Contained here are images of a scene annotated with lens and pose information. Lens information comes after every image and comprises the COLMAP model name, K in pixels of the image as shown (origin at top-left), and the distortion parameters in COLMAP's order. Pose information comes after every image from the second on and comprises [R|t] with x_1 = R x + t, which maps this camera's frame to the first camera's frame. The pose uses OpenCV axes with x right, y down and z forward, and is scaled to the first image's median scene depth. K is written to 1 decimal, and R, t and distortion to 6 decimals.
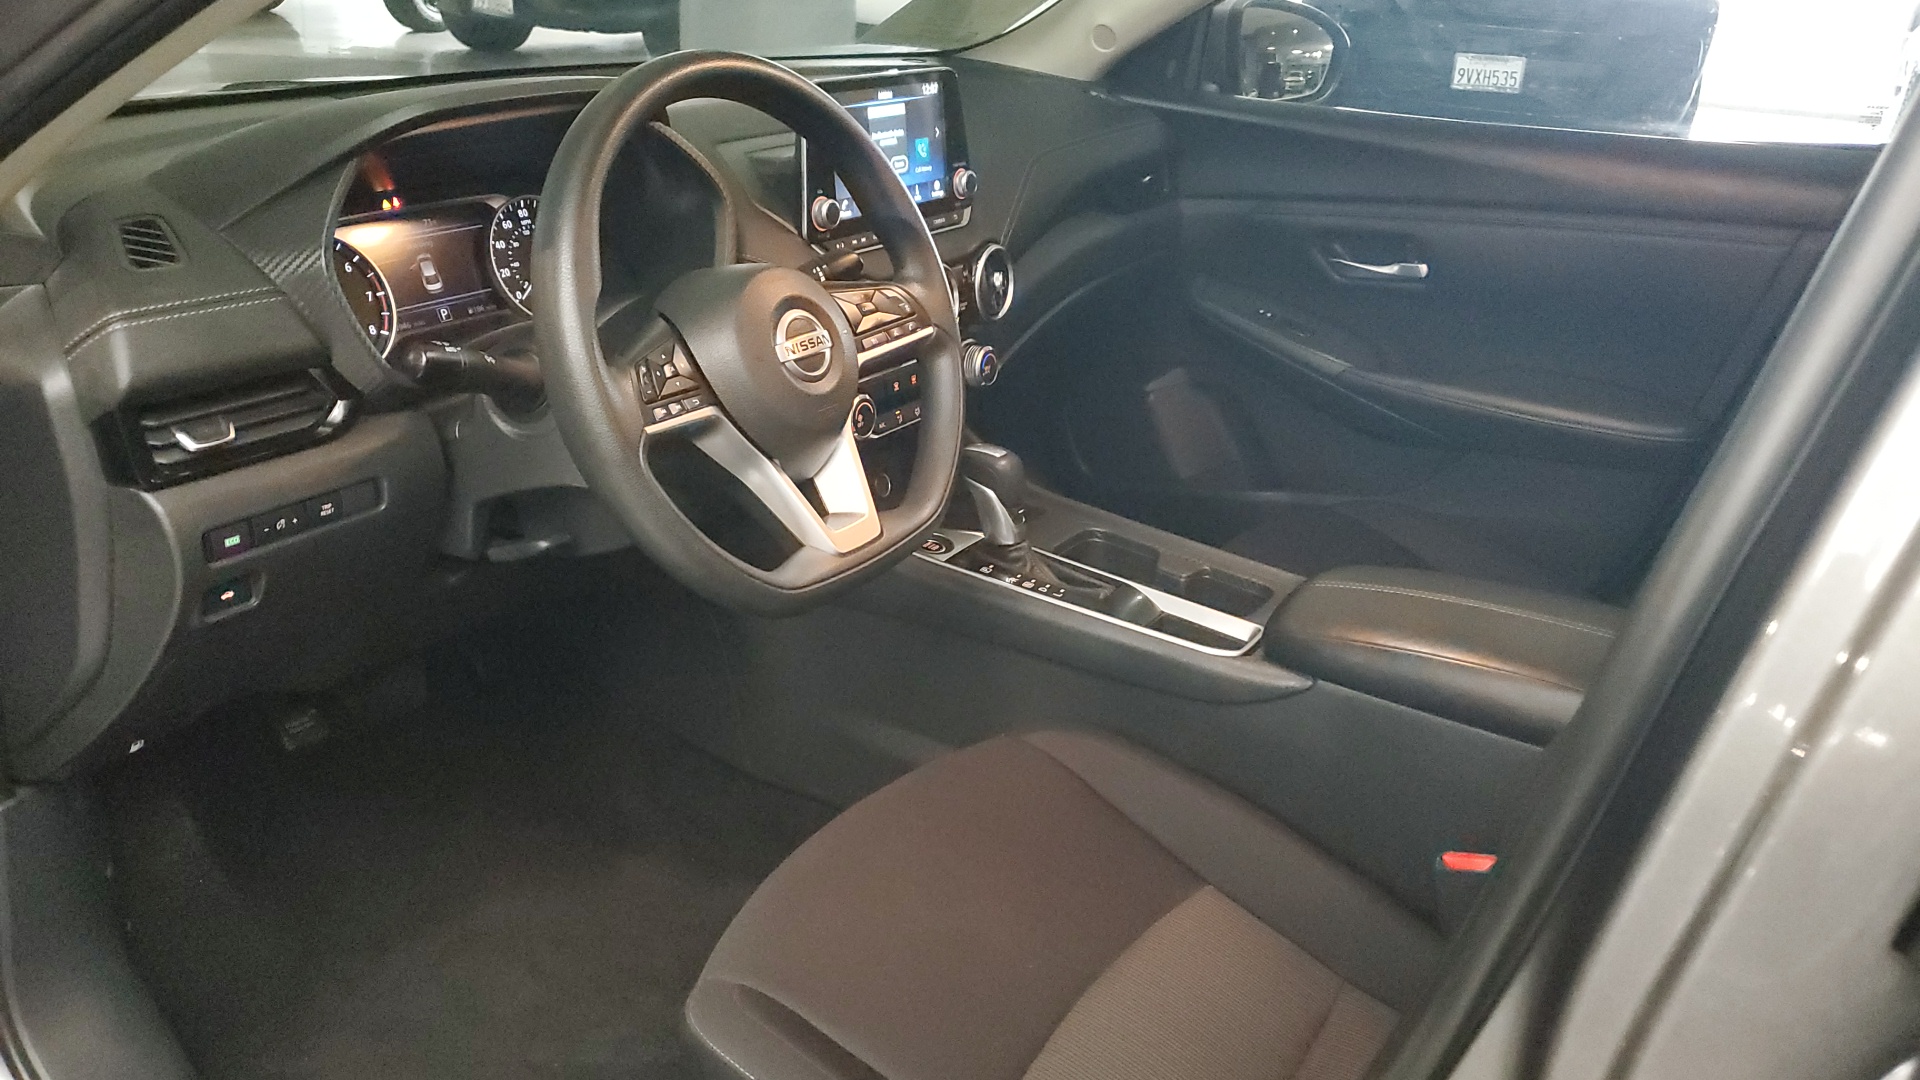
lens RADIAL K [[1573.8, 0, 975.7], [0, 1573.8, 538.2], [0, 0, 1]] dist [0.221508, -0.549870]
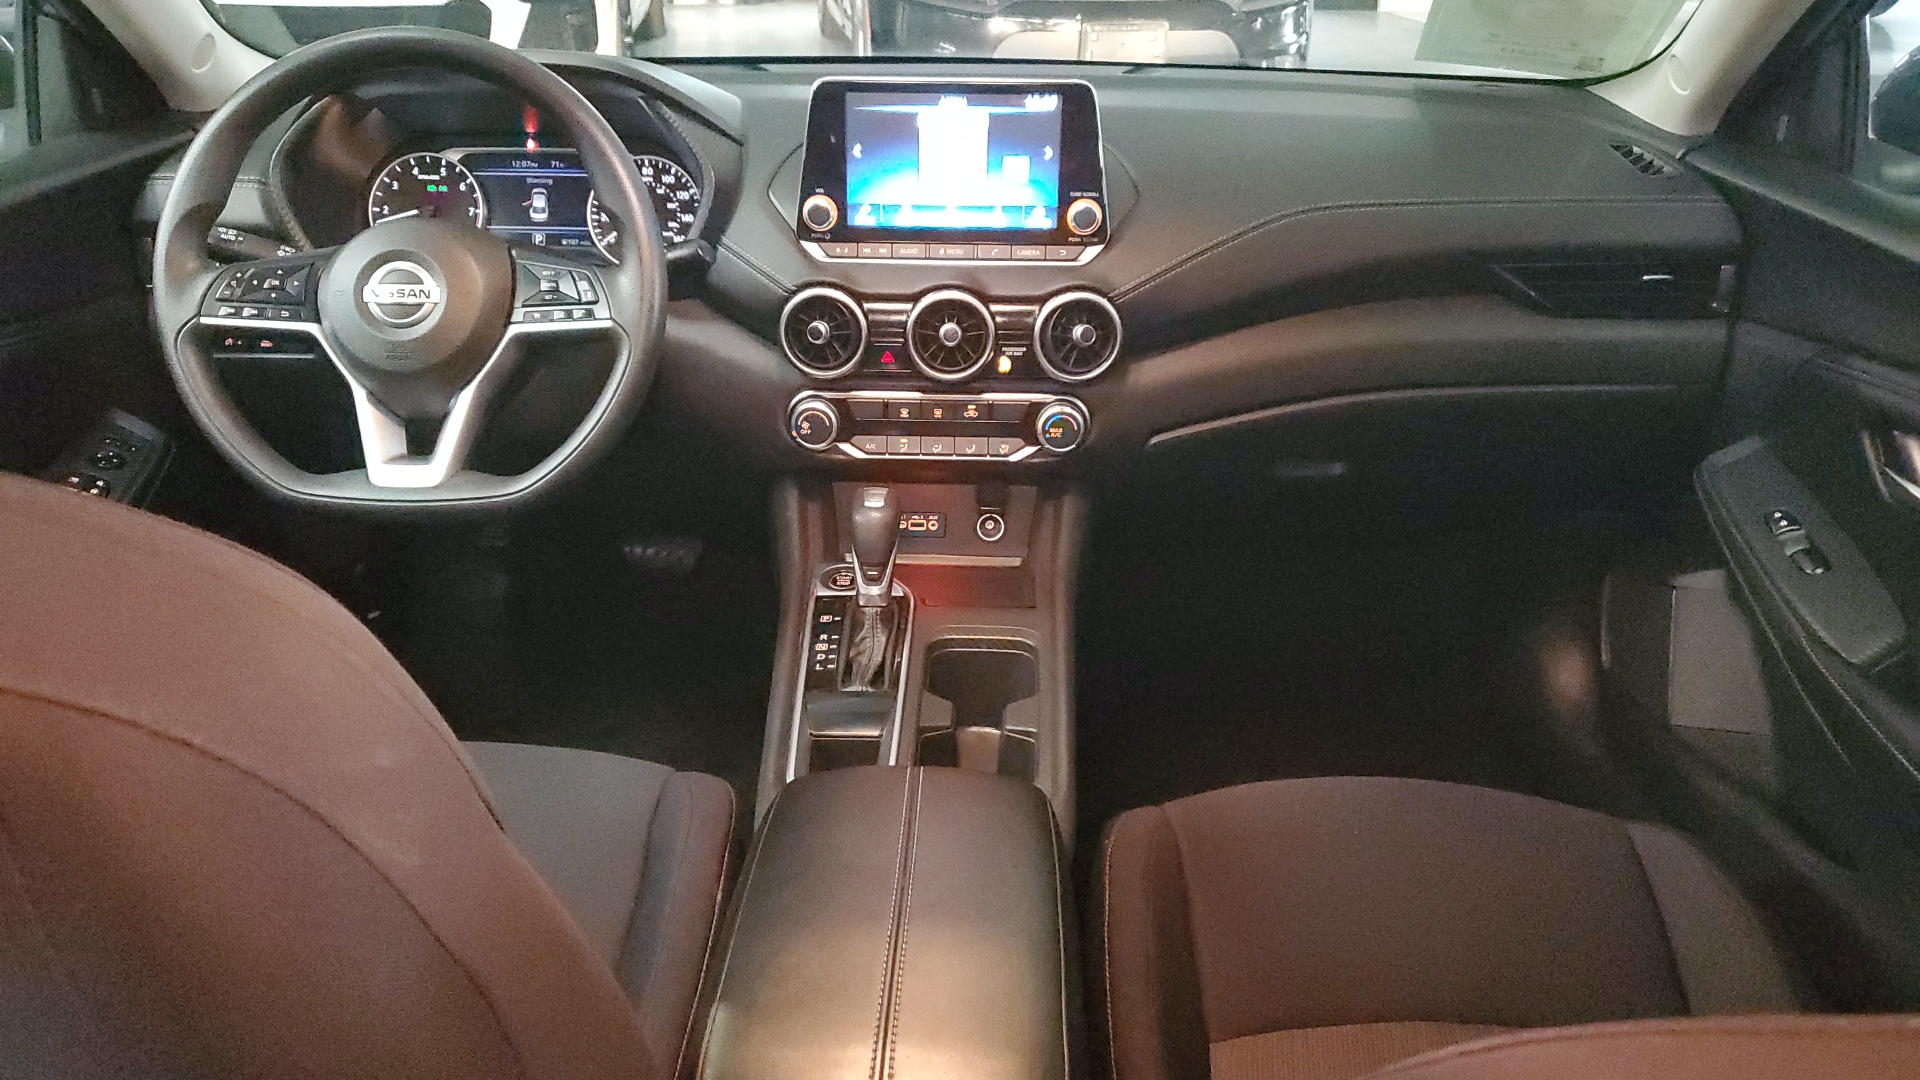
lens RADIAL K [[1537.0, 0, 959.4], [0, 1537.0, 581.4], [0, 0, 1]] dist [0.052470, -0.014158]
pose [[0.515475, 0.332684, -0.789688, 0.726946], [-0.309698, 0.931595, 0.190310, -0.189793], [0.798983, 0.146465, 0.583245, 0.523737]]
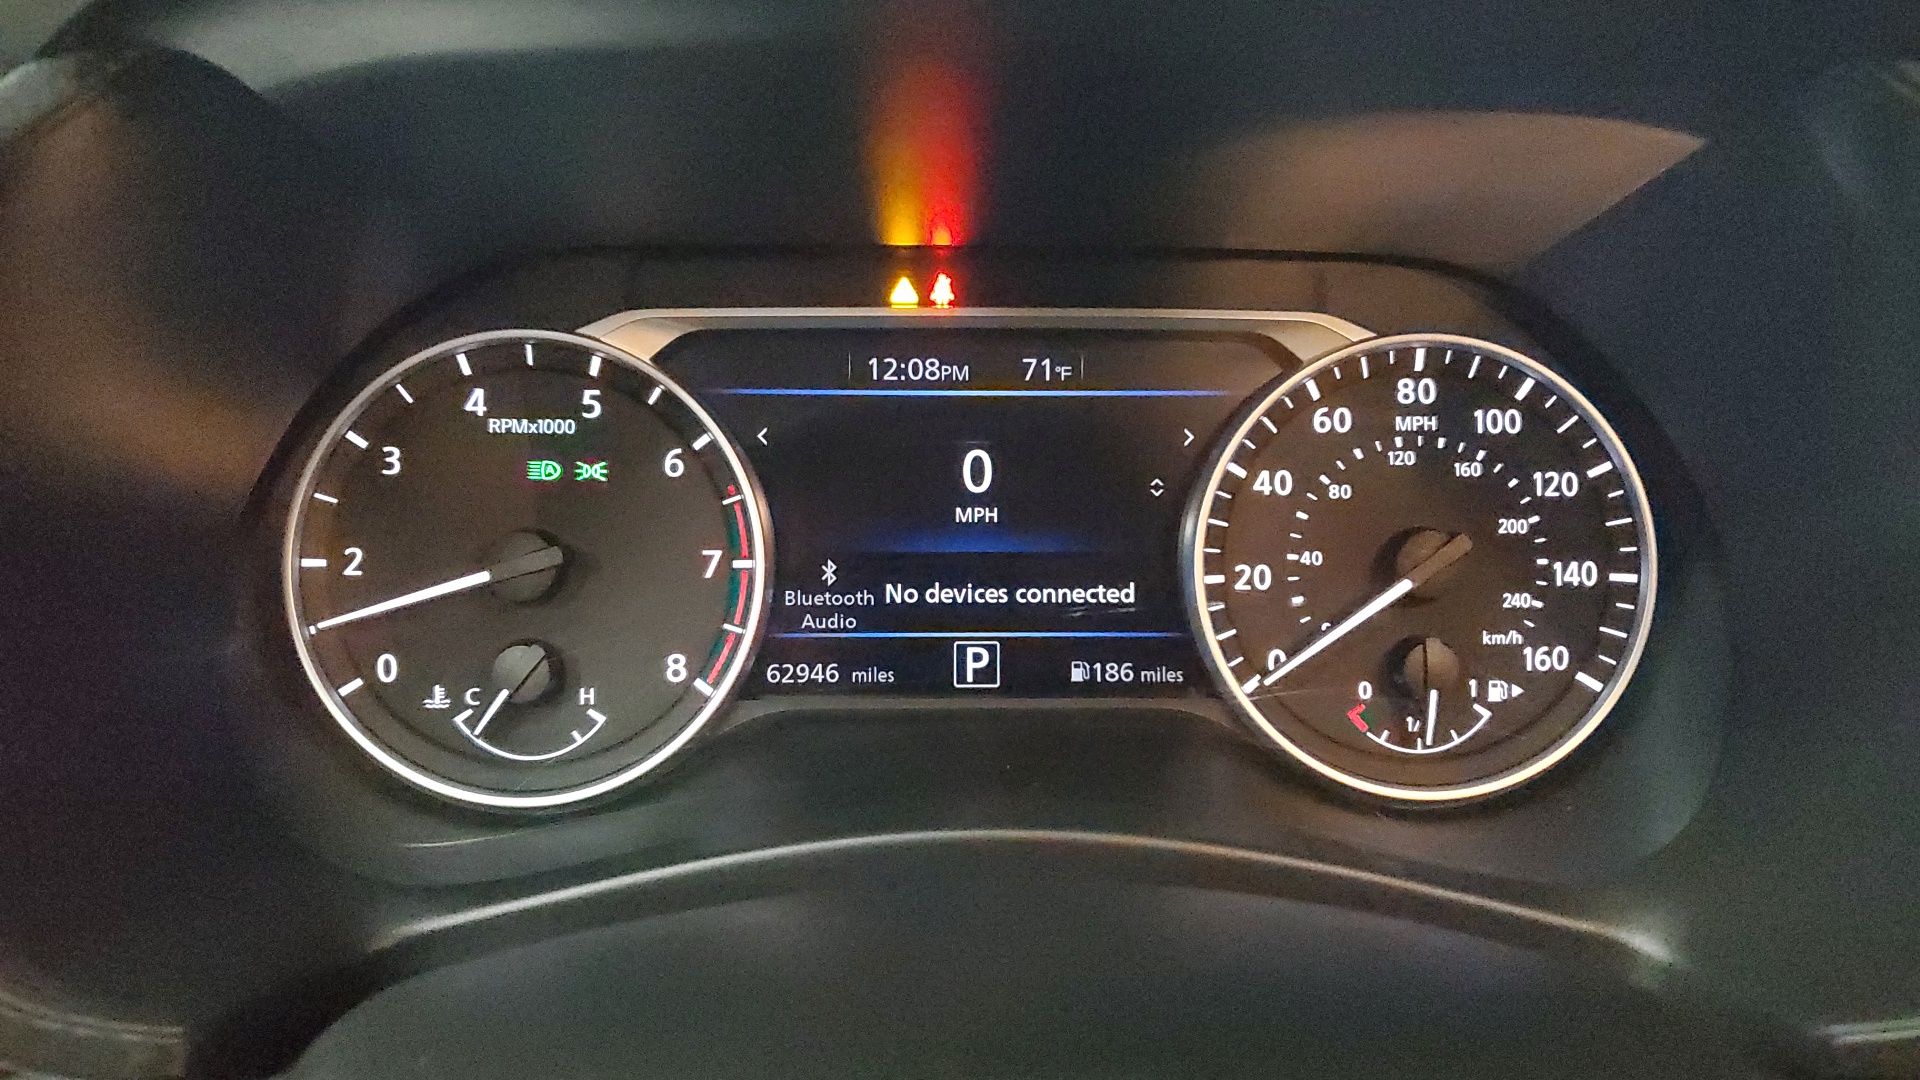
lens RADIAL K [[1573.8, 0, 975.7], [0, 1573.8, 538.2], [0, 0, 1]] dist [0.221508, -0.549870]
pose [[0.562711, 0.282737, -0.776799, -0.088810], [-0.301017, 0.945259, 0.125997, -0.172506], [0.769899, 0.162930, 0.617016, 0.697079]]
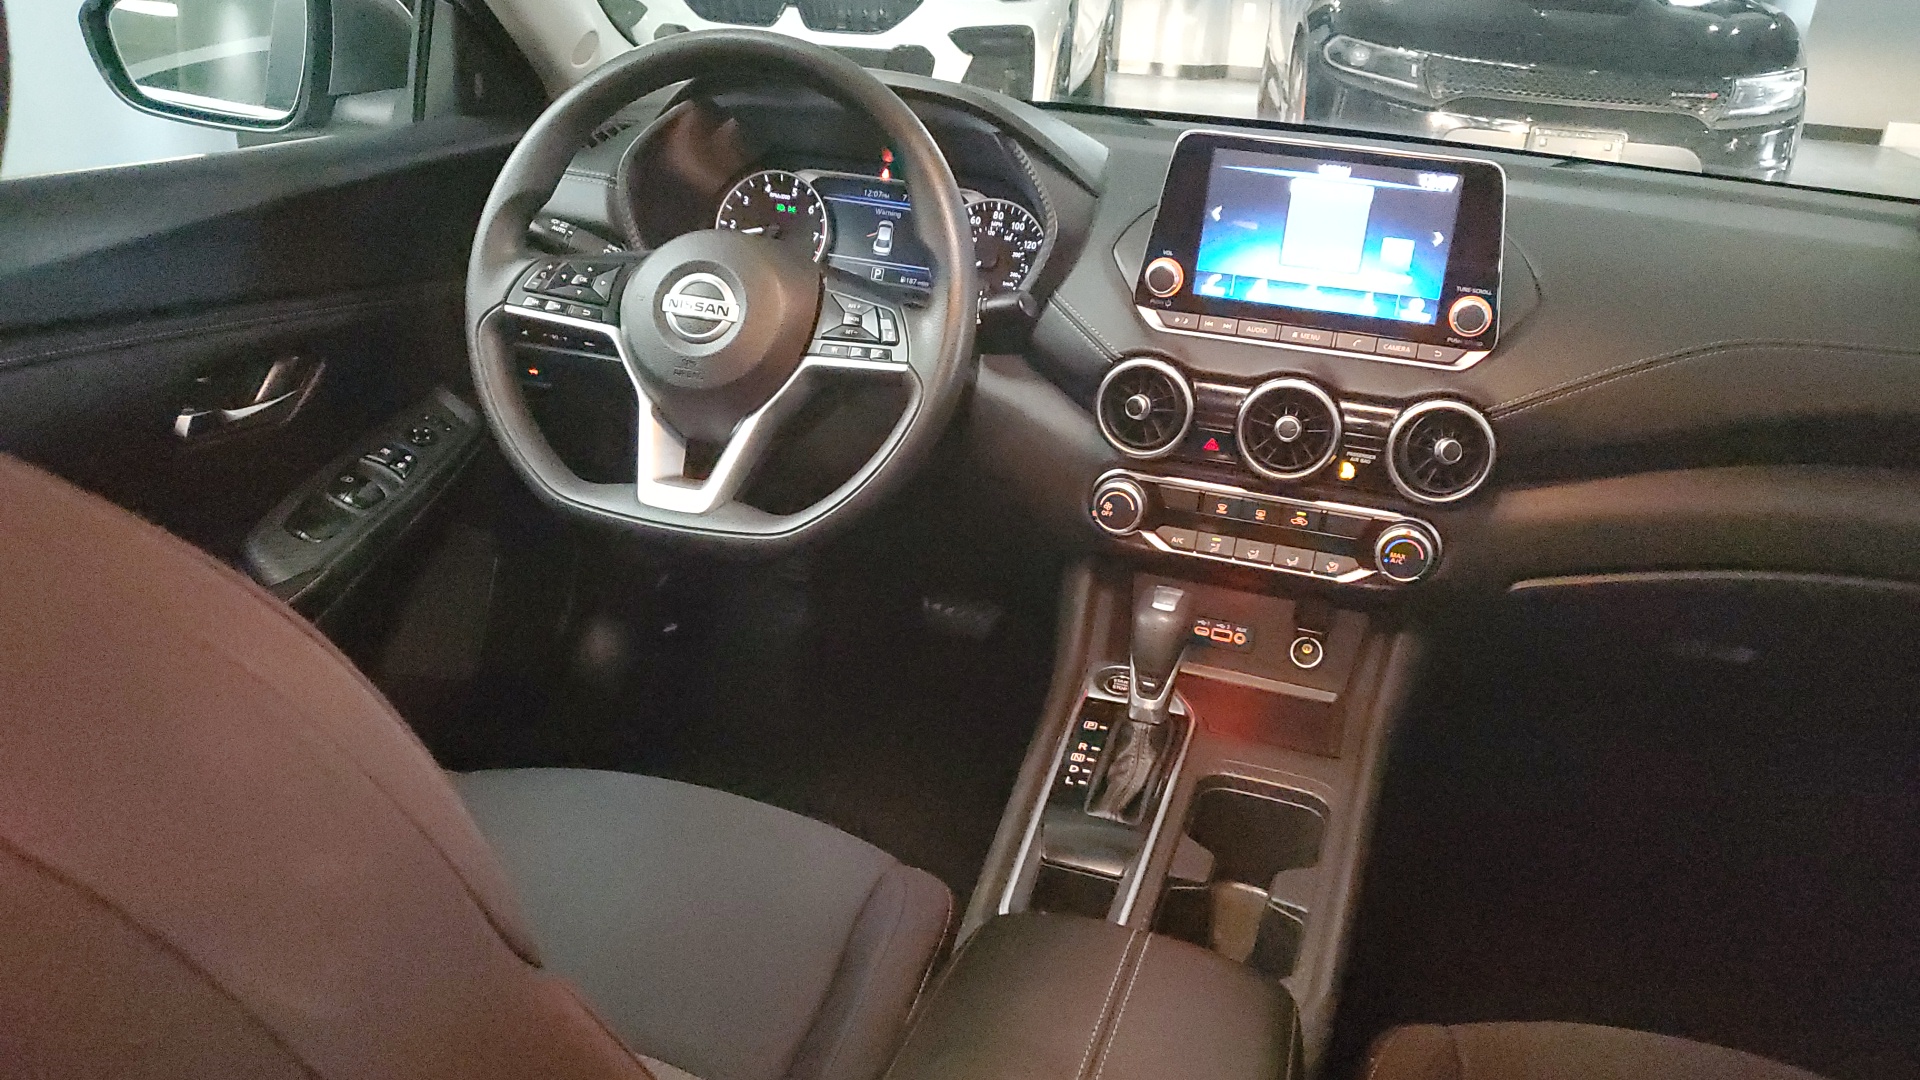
lens RADIAL K [[1573.8, 0, 975.7], [0, 1573.8, 538.2], [0, 0, 1]] dist [0.221508, -0.549870]
pose [[0.278262, 0.335478, -0.900014, 0.672027], [-0.418704, 0.885672, 0.200679, -0.198063], [0.864440, 0.320998, 0.386915, 0.587668]]
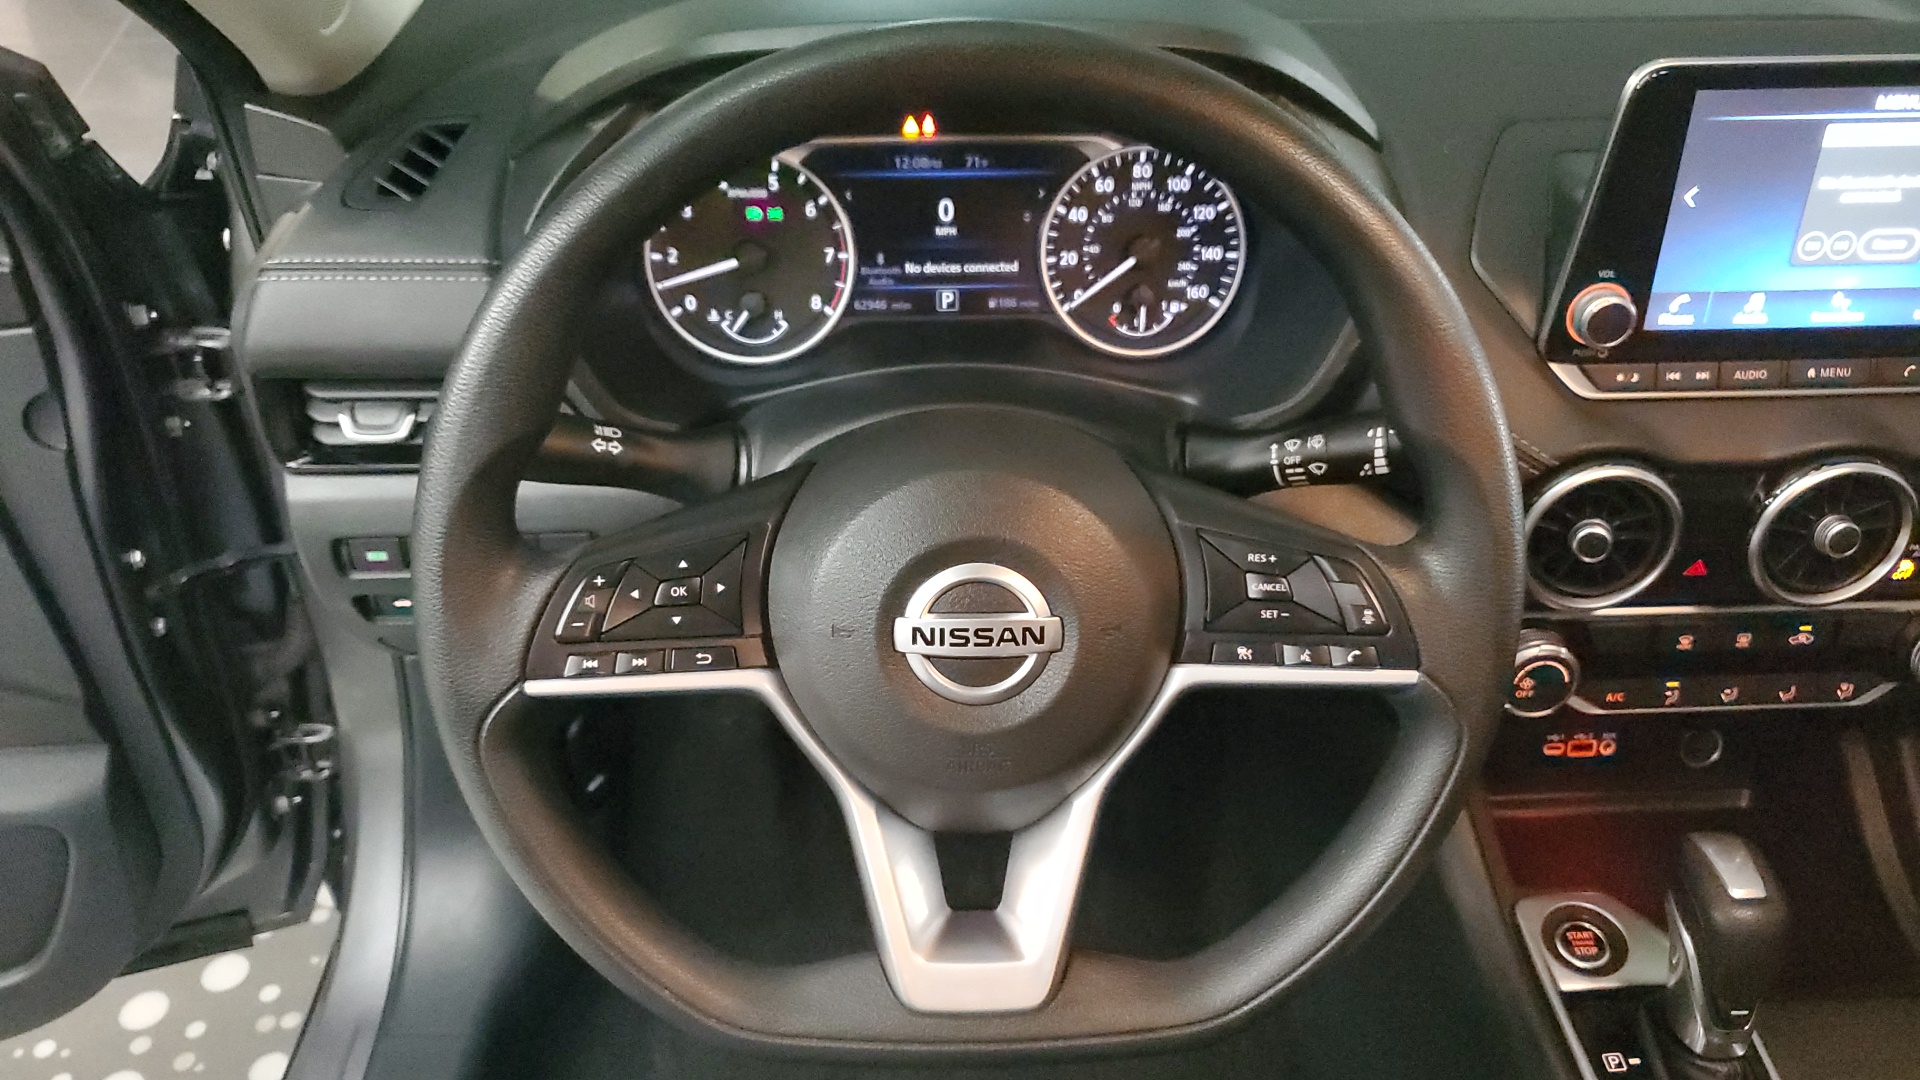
lens RADIAL K [[1621.2, 0, 964.6], [0, 1621.2, 575.0], [0, 0, 1]] dist [0.078095, -0.092398]
pose [[0.582203, 0.454076, -0.674429, 0.170530], [-0.292179, 0.890947, 0.347627, -0.240198], [0.758730, -0.005335, 0.651384, 0.473999]]
